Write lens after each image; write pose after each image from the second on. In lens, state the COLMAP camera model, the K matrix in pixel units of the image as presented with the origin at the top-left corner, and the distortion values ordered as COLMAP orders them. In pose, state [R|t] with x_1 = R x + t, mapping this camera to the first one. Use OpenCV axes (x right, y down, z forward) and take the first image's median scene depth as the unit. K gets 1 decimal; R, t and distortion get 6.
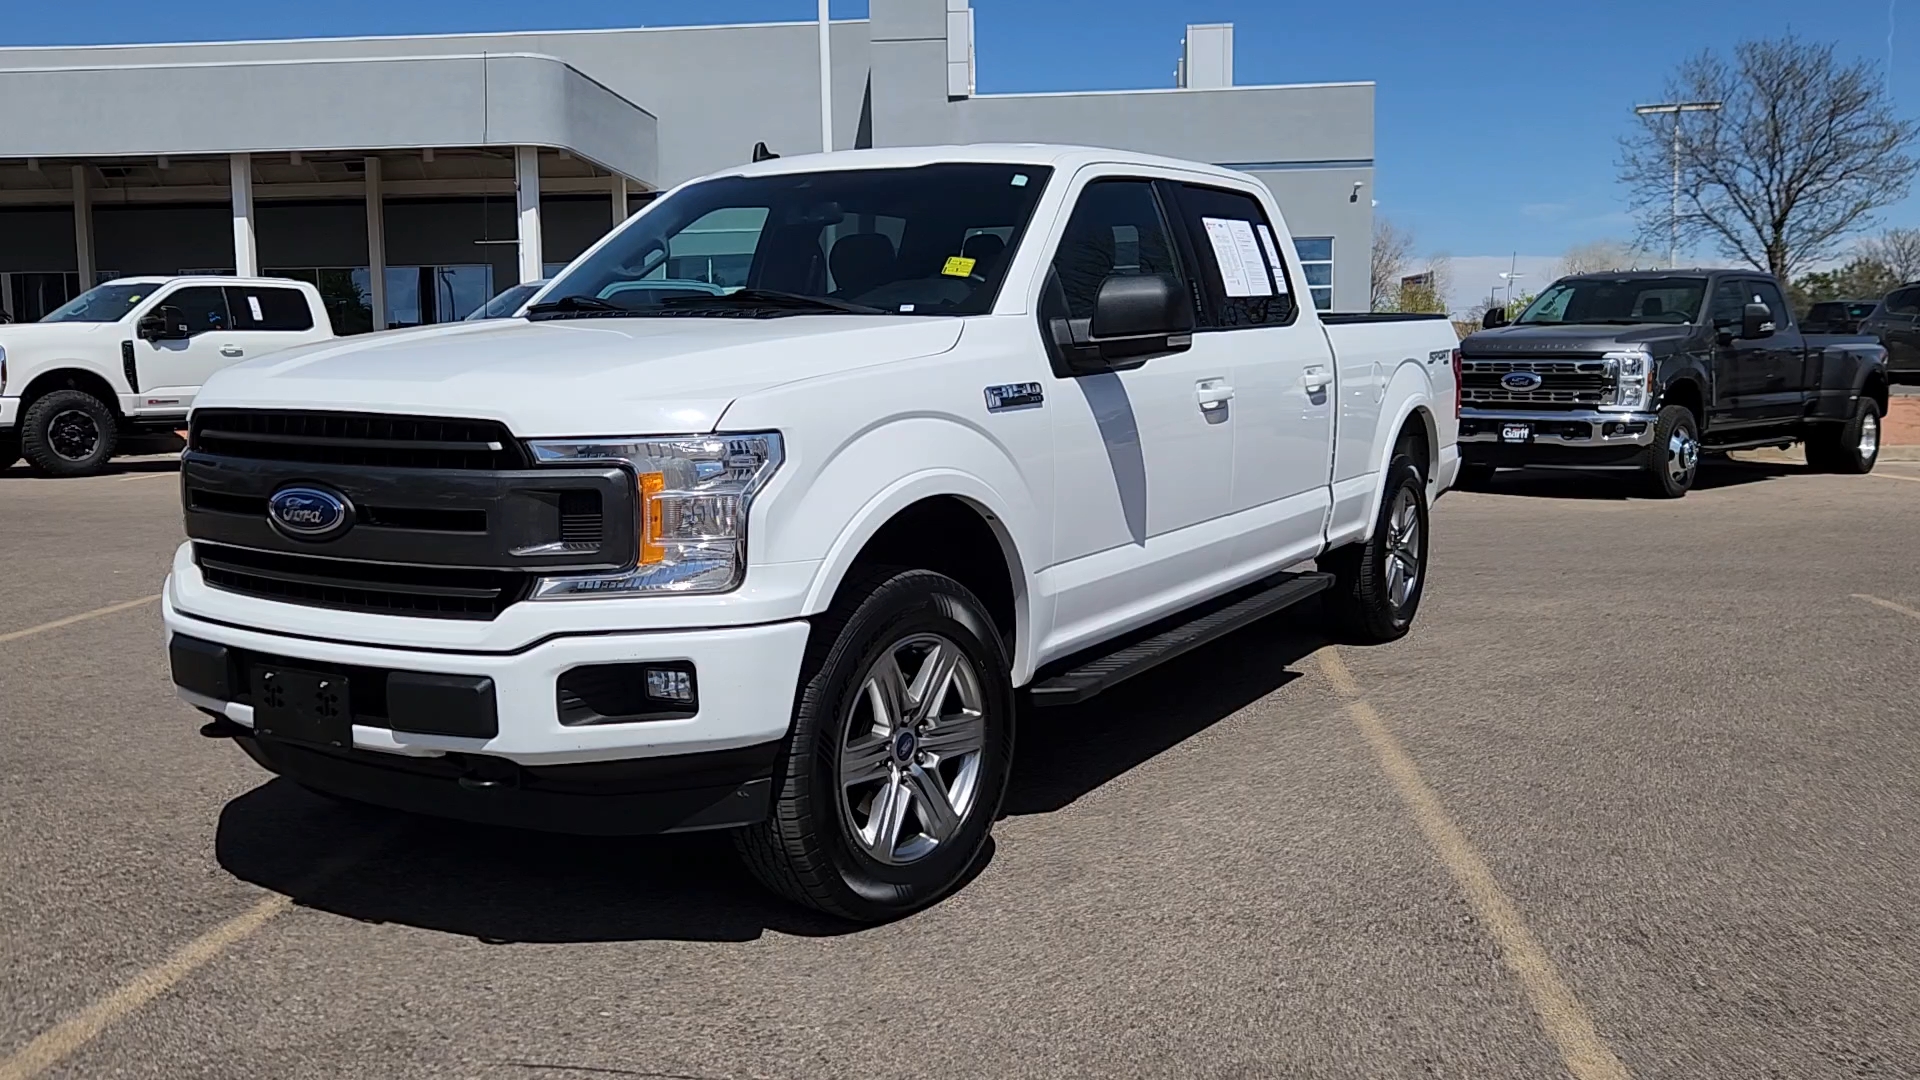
lens RADIAL K [[1622.1, 0, 956.1], [0, 1622.1, 554.1], [0, 0, 1]] dist [0.033138, -0.018073]
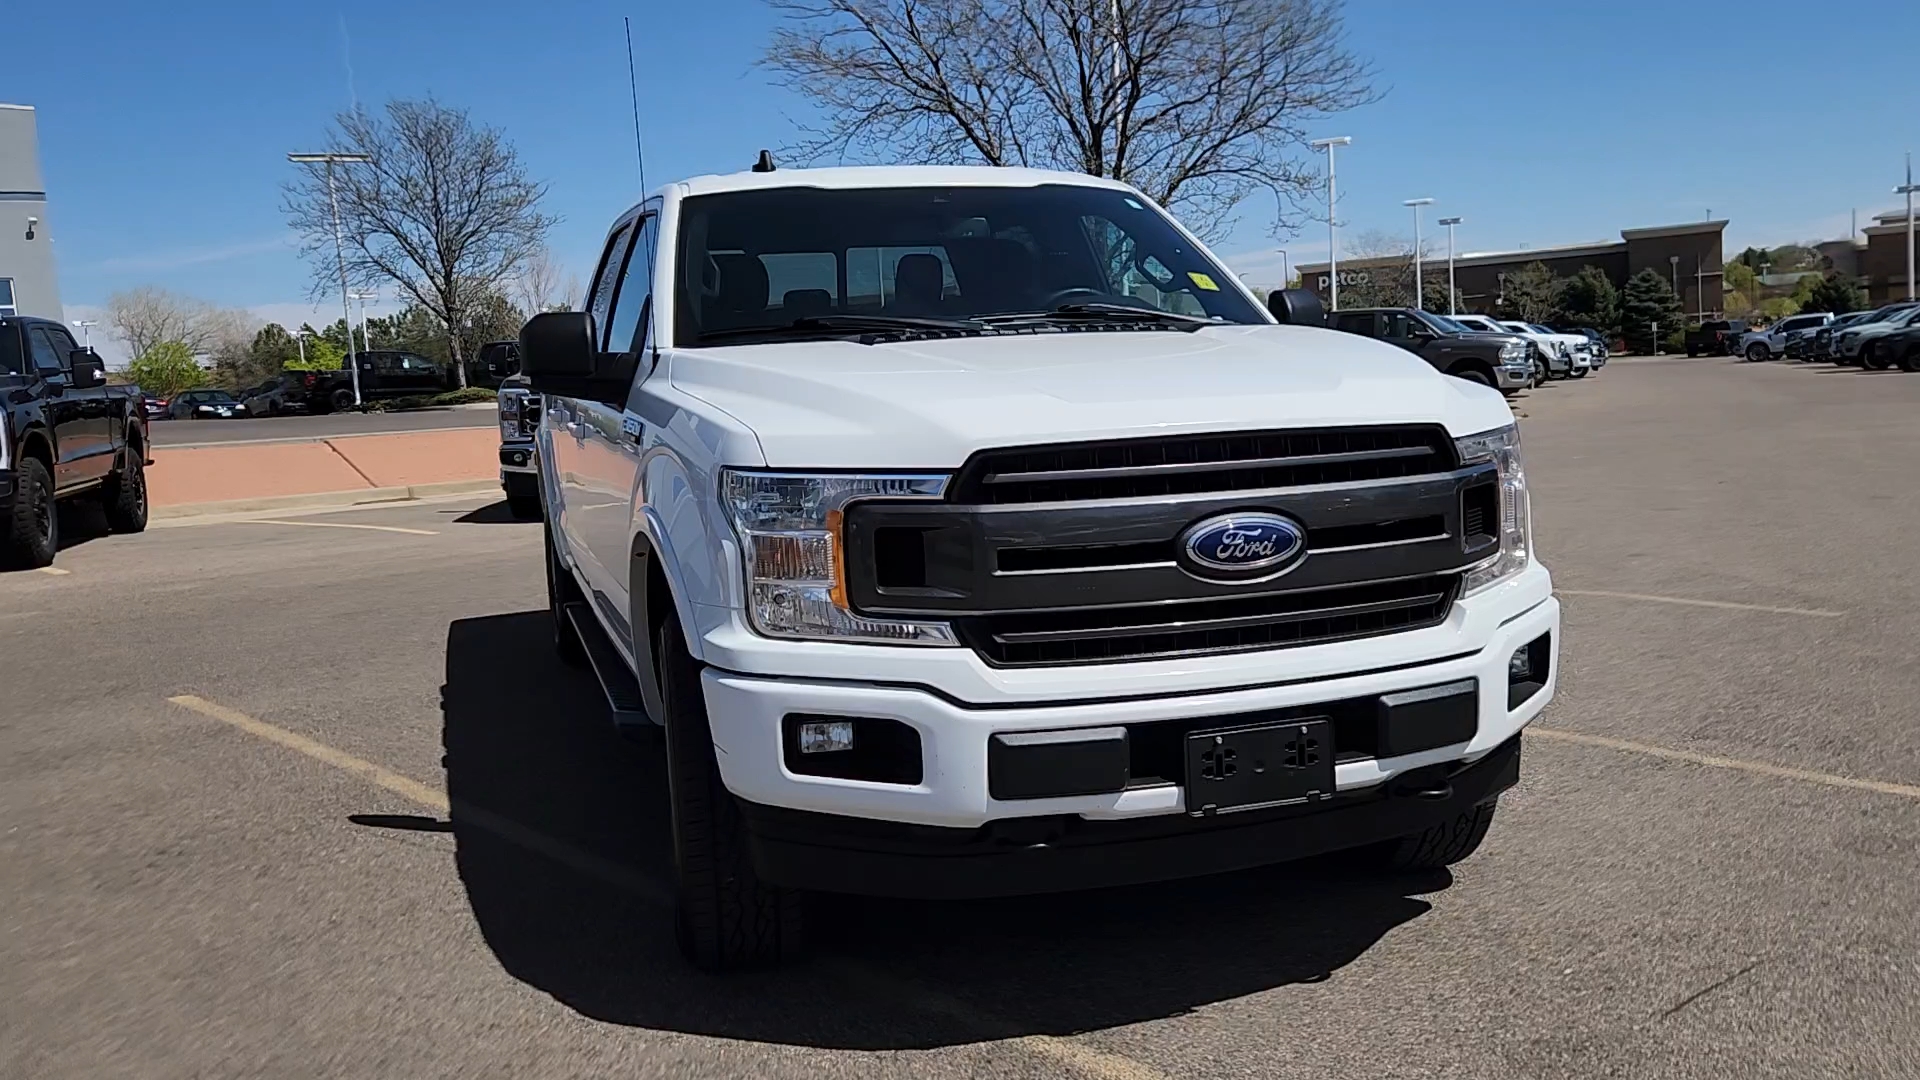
lens RADIAL K [[1622.1, 0, 952.1], [0, 1622.1, 548.3], [0, 0, 1]] dist [0.033138, -0.018073]
pose [[0.665587, -0.116540, 0.737165, -0.933894], [0.139987, 0.989697, 0.030069, -0.059167], [-0.733074, 0.083180, 0.675043, 0.420225]]
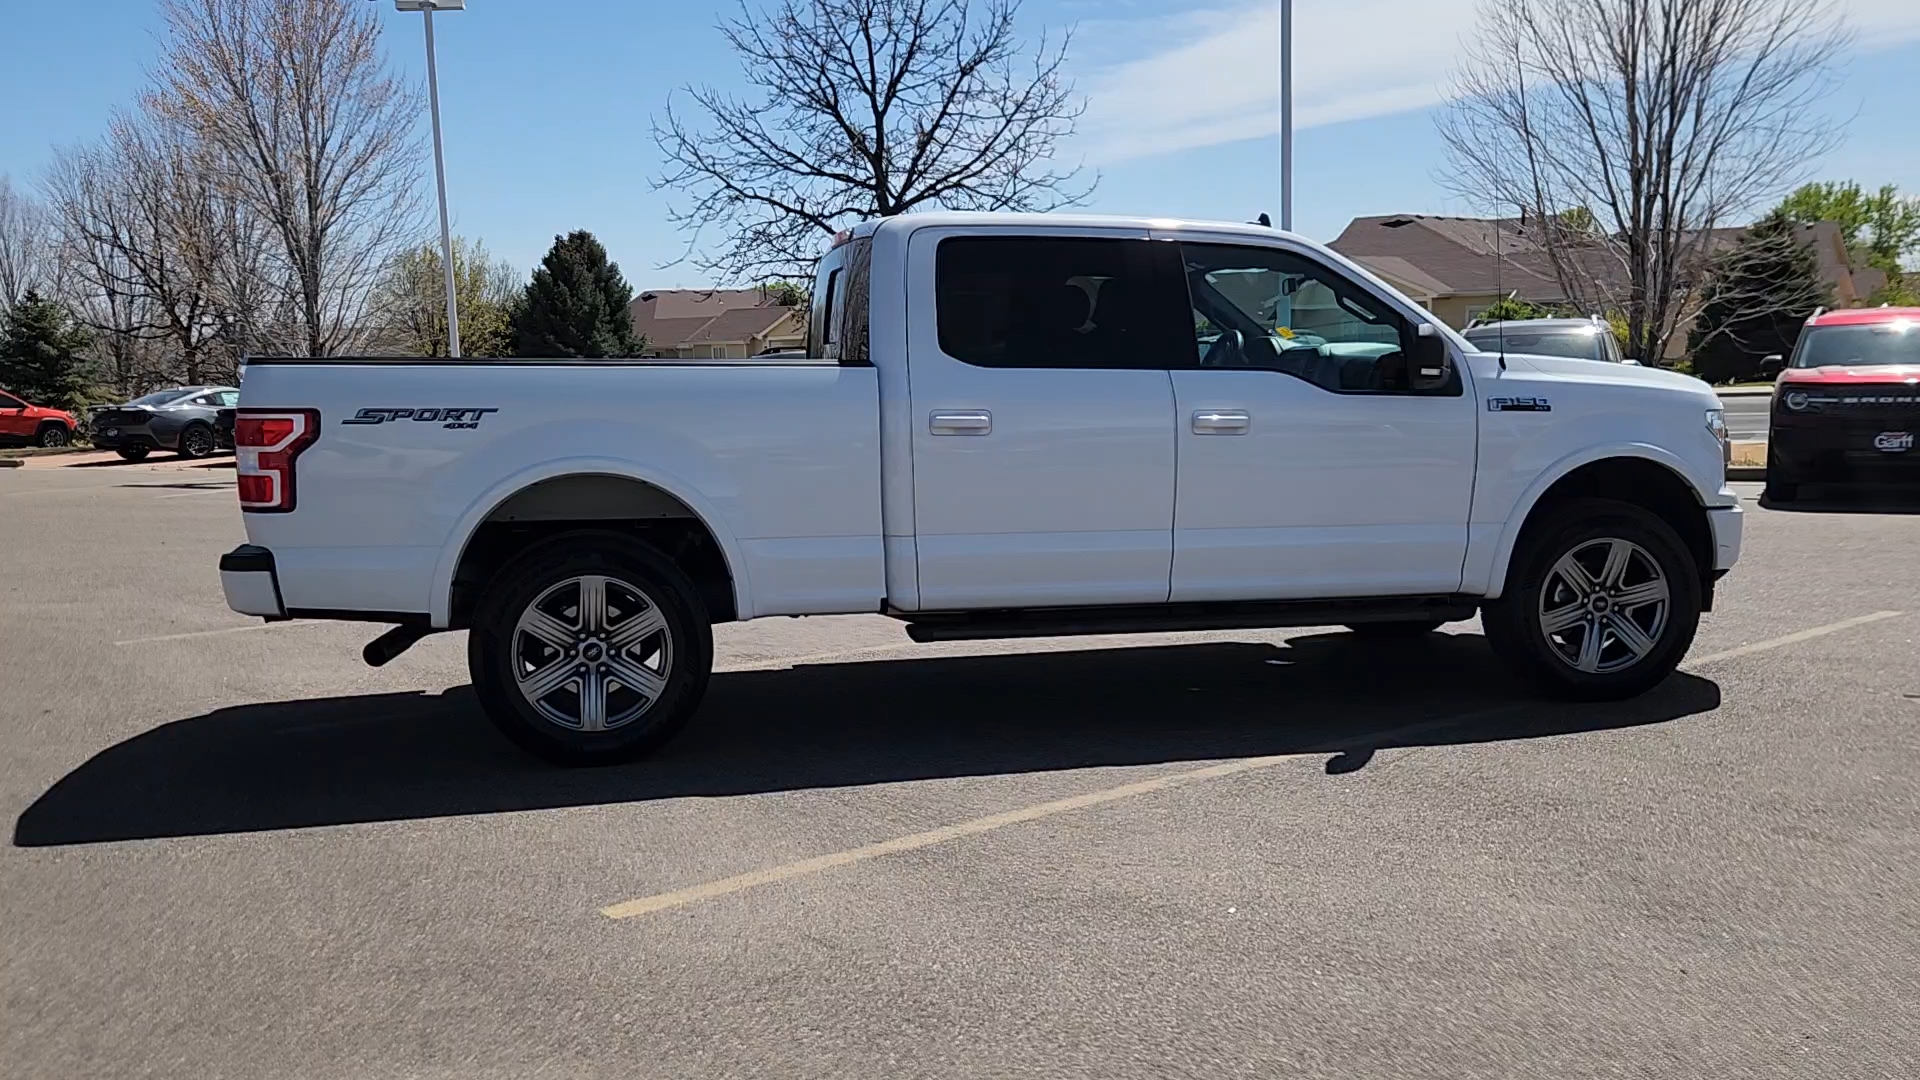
lens RADIAL K [[1622.1, 0, 944.6], [0, 1622.1, 536.9], [0, 0, 1]] dist [0.033138, -0.018073]
pose [[-0.690298, -0.059887, 0.721042, -1.068823], [0.113147, 0.975372, 0.189333, -0.345000], [-0.714623, 0.212280, -0.666522, 2.563100]]
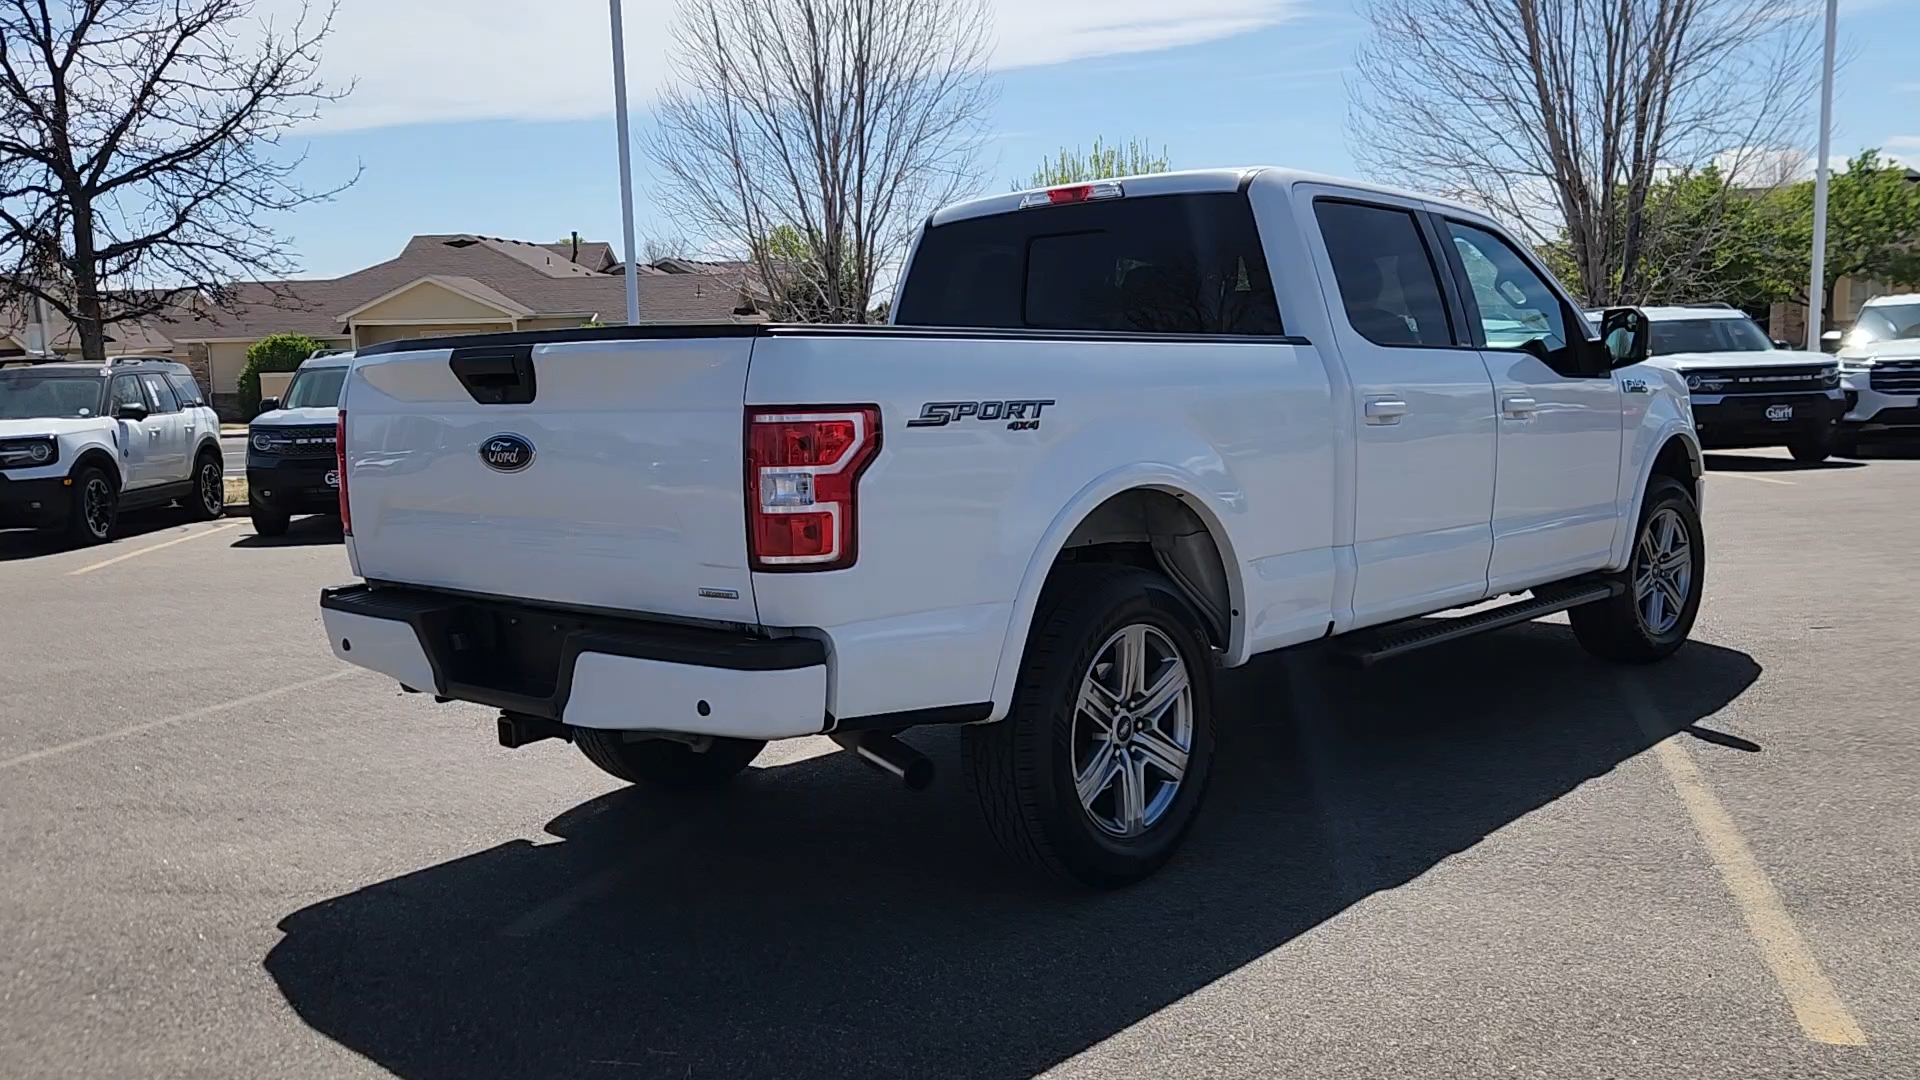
lens RADIAL K [[1622.1, 0, 944.9], [0, 1622.1, 539.4], [0, 0, 1]] dist [0.033138, -0.018073]
pose [[-0.980424, 0.010259, 0.196629, -0.014852], [0.056121, 0.971778, 0.229124, -0.375691], [-0.188729, 0.235674, -0.953331, 2.828963]]
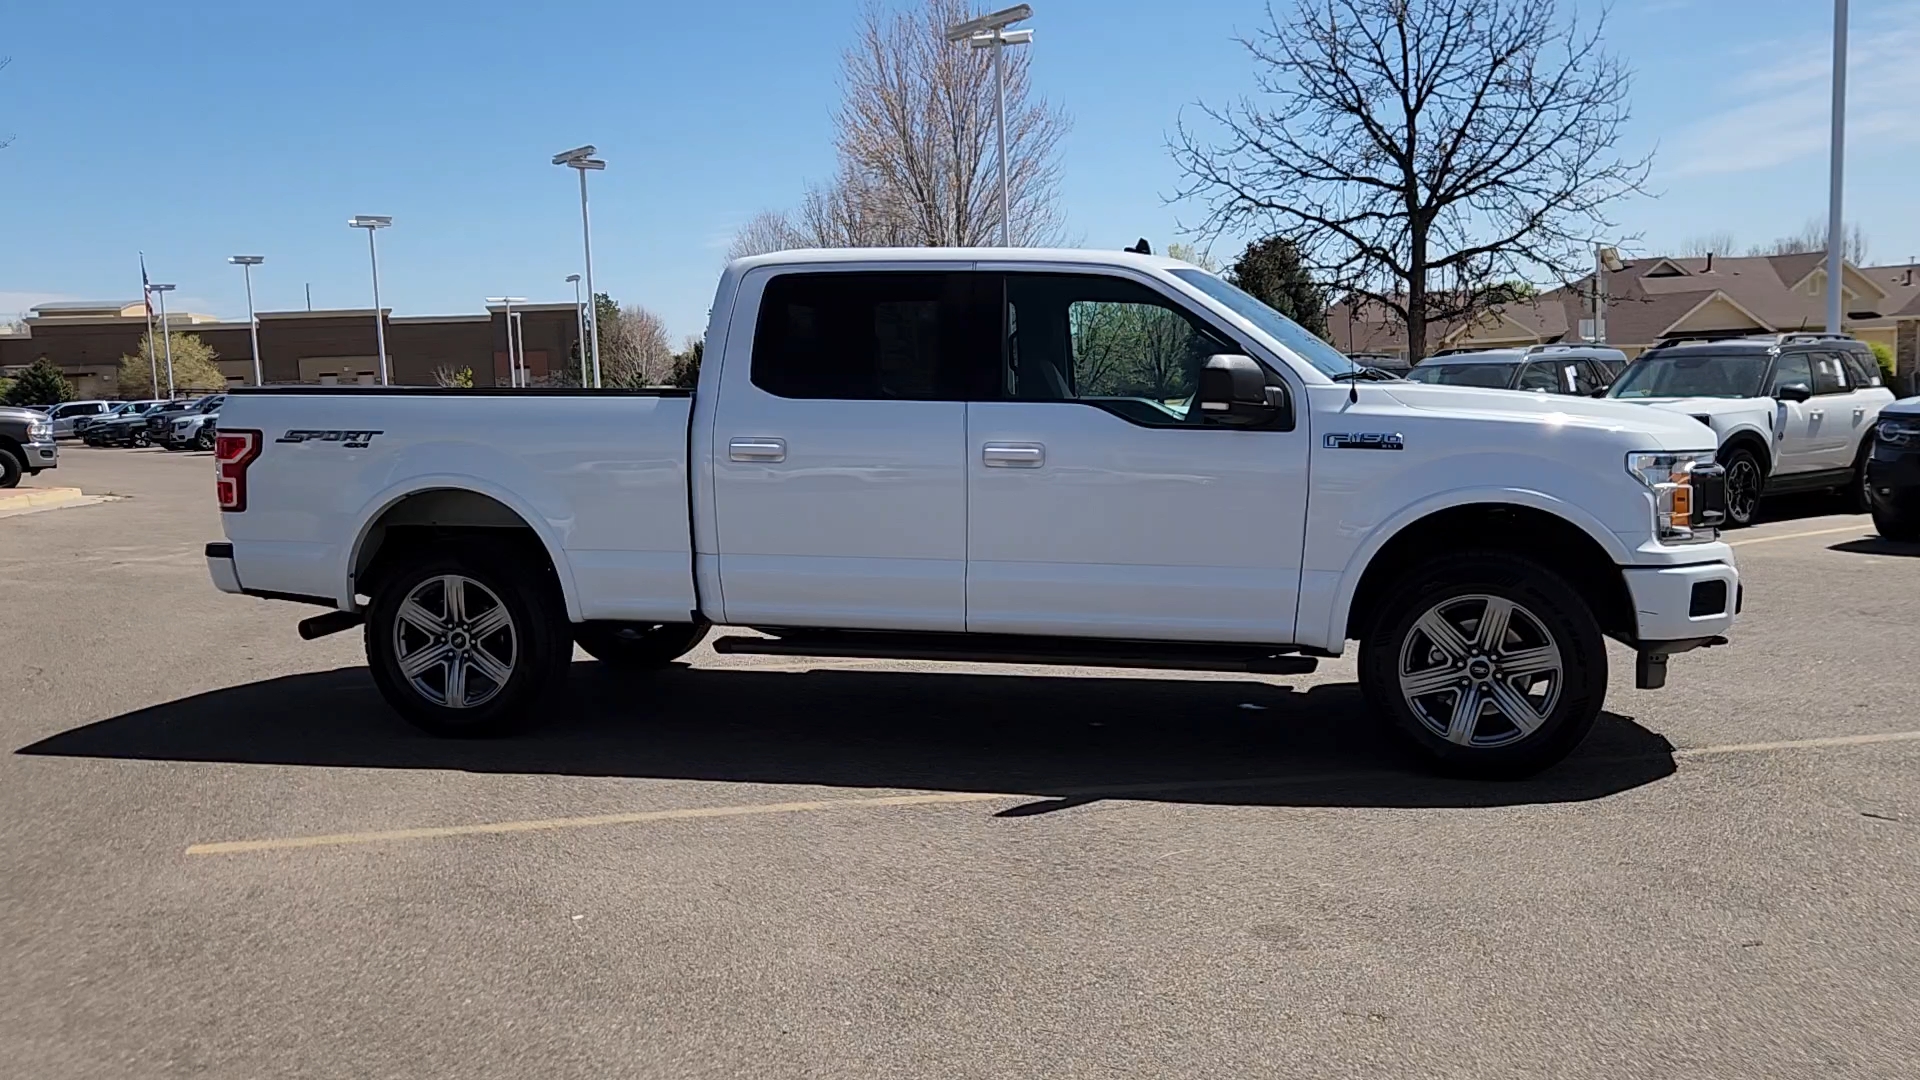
lens RADIAL K [[1622.1, 0, 946.0], [0, 1622.1, 539.1], [0, 0, 1]] dist [0.033138, -0.018073]
pose [[-0.309688, -0.082343, 0.947266, -1.520895], [0.140209, 0.981398, 0.131148, -0.268038], [-0.940444, 0.173430, -0.292382, 1.907942]]
